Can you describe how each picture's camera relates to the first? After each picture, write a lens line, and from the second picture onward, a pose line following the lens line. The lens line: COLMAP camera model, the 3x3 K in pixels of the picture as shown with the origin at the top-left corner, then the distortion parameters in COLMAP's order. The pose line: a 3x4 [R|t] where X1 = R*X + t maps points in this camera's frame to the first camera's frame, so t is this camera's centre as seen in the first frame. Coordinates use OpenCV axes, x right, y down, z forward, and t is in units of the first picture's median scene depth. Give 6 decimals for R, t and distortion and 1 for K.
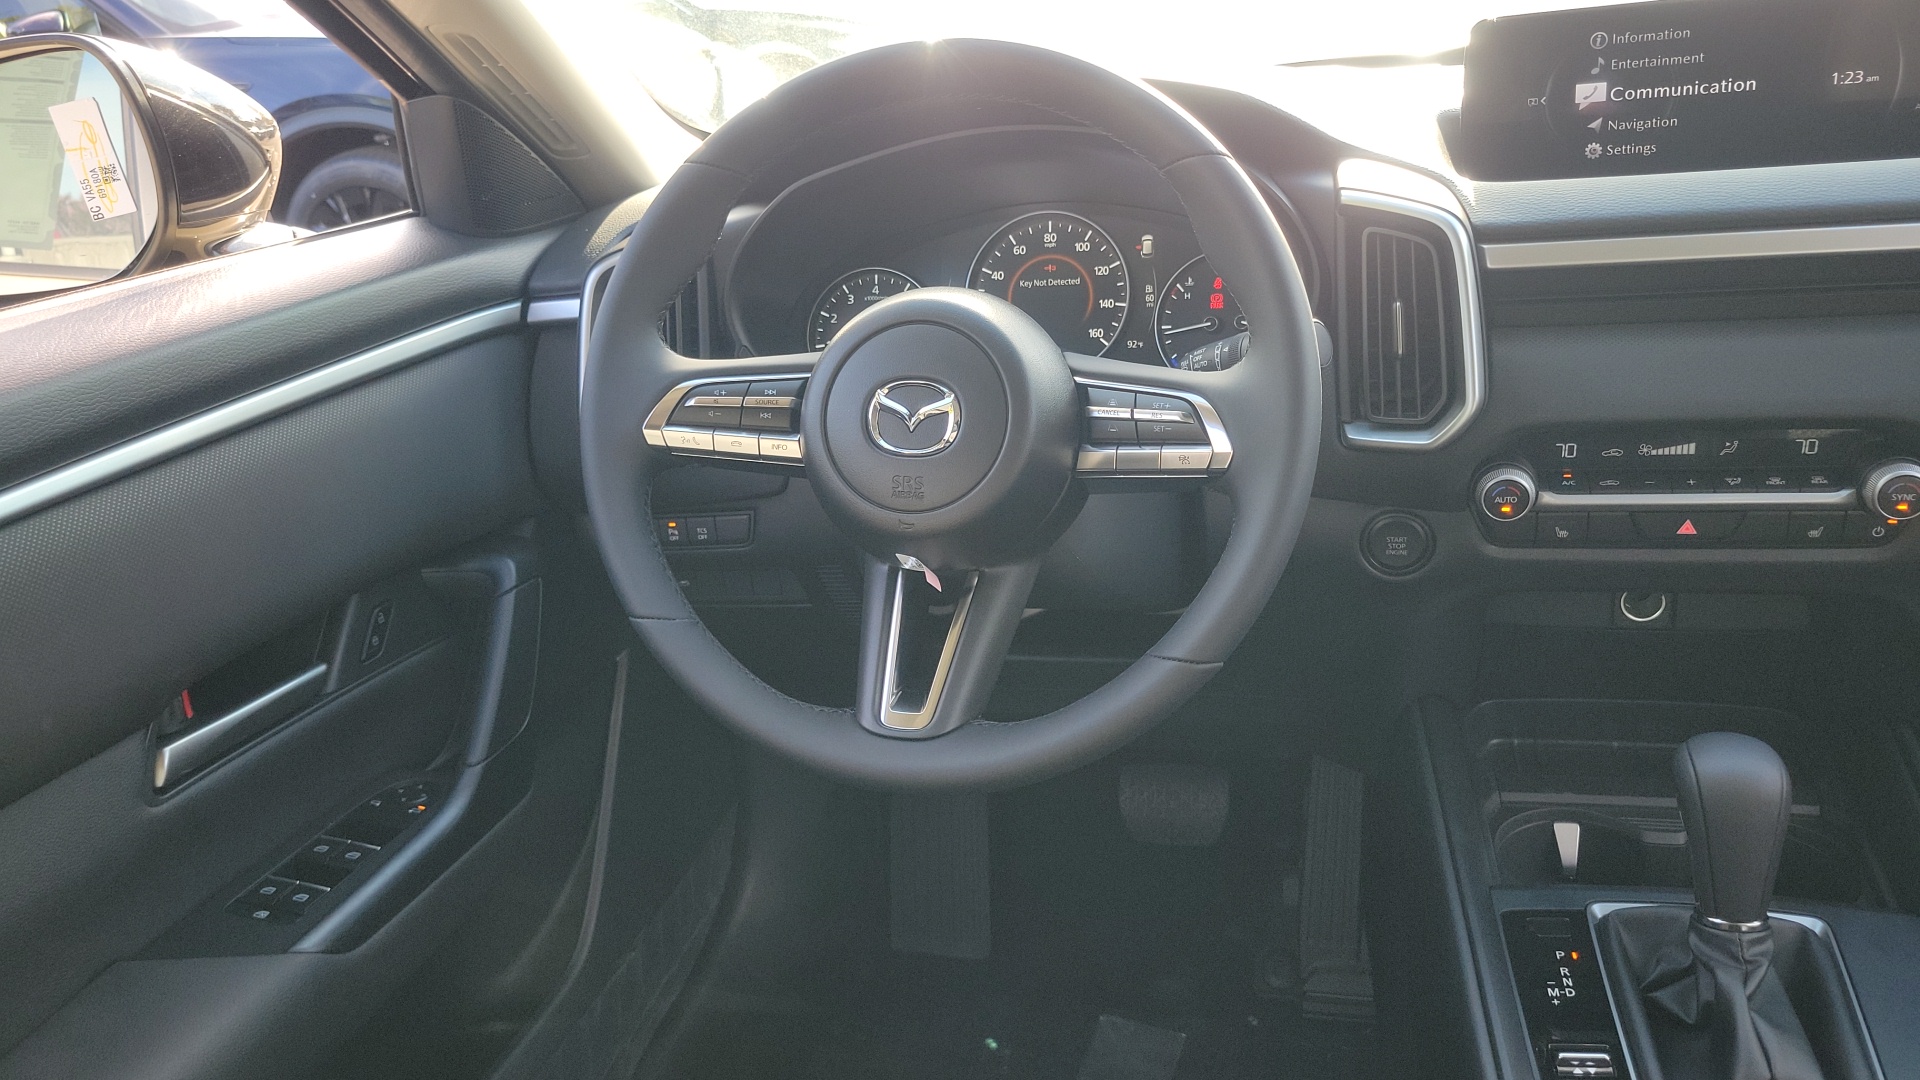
lens RADIAL K [[1495.5, 0, 937.6], [0, 1495.5, 527.4], [0, 0, 1]] dist [0.020159, -0.019841]
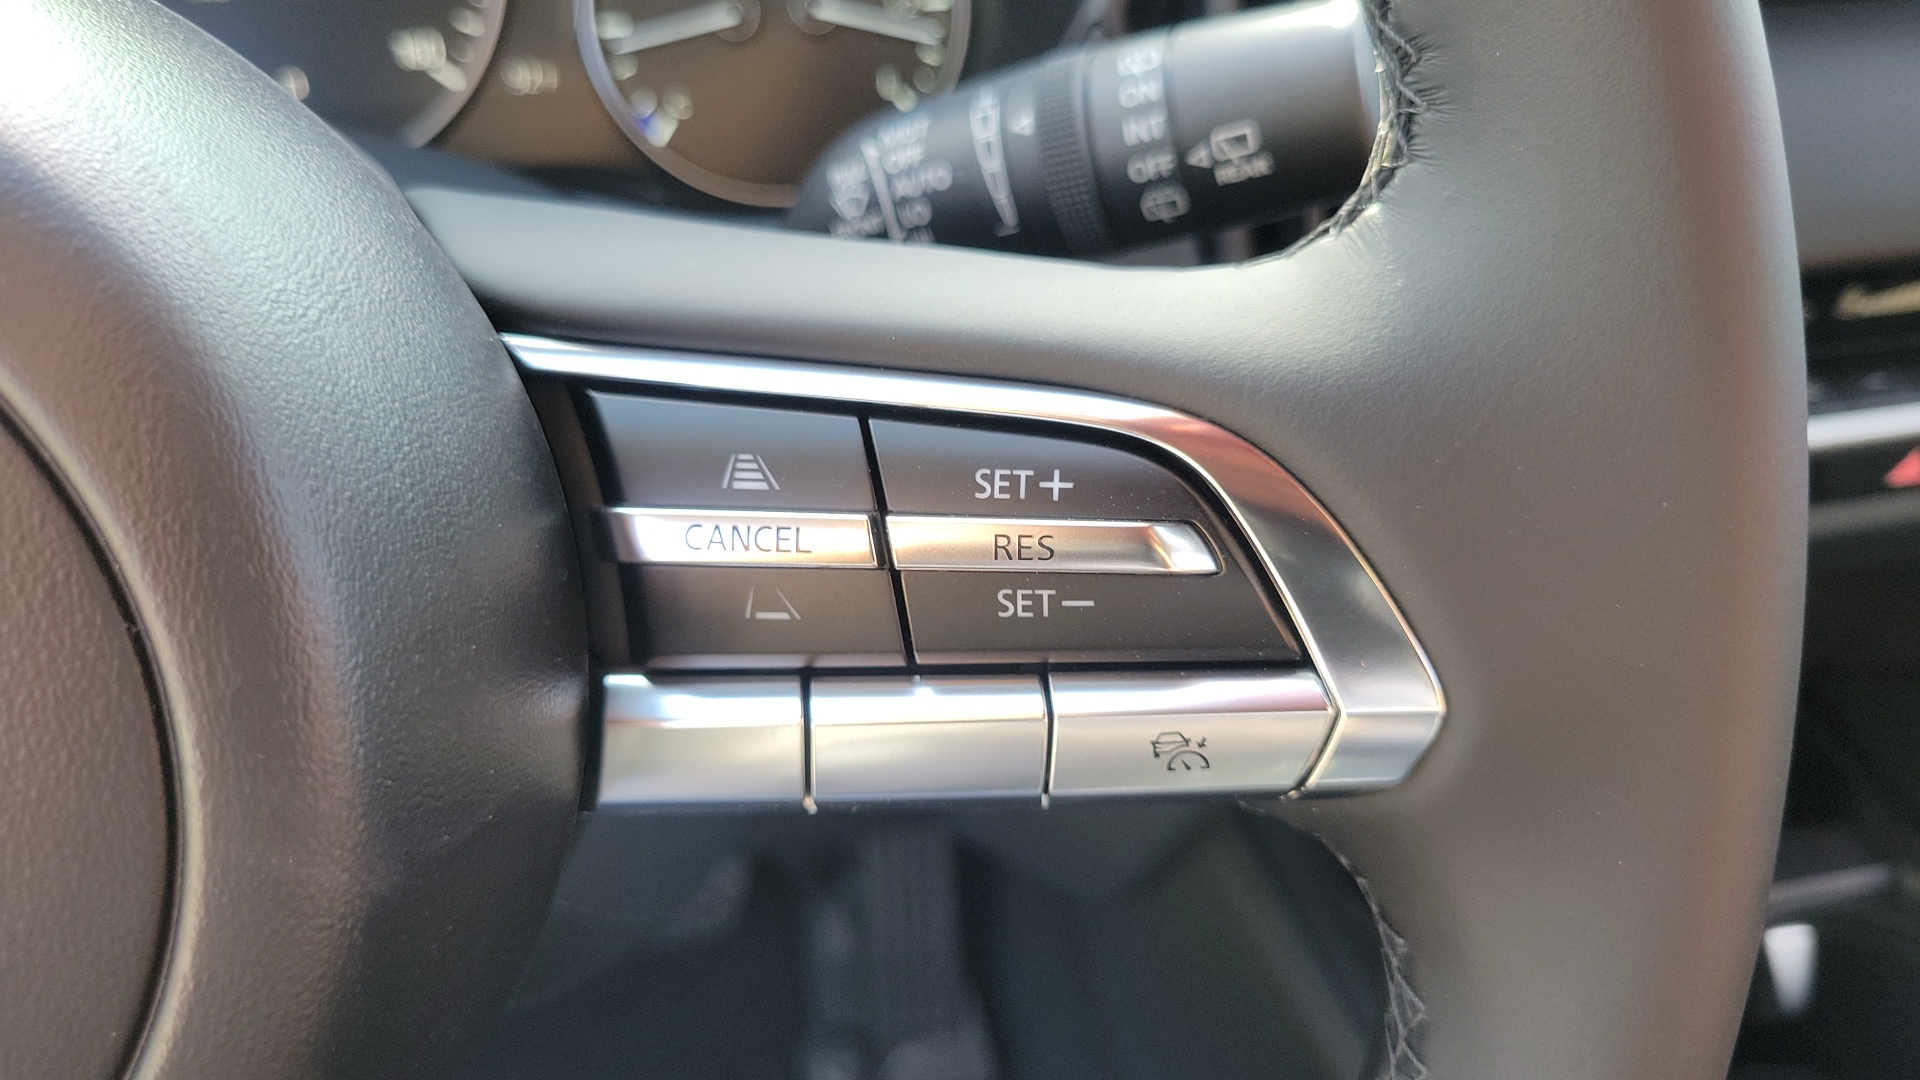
lens RADIAL K [[1495.5, 0, 950.0], [0, 1495.5, 542.1], [0, 0, 1]] dist [0.020159, -0.019841]
pose [[0.884908, -0.183404, 0.428136, 0.048614], [0.089859, 0.969166, 0.229441, -0.104377], [-0.457015, -0.164563, 0.874103, 0.723965]]
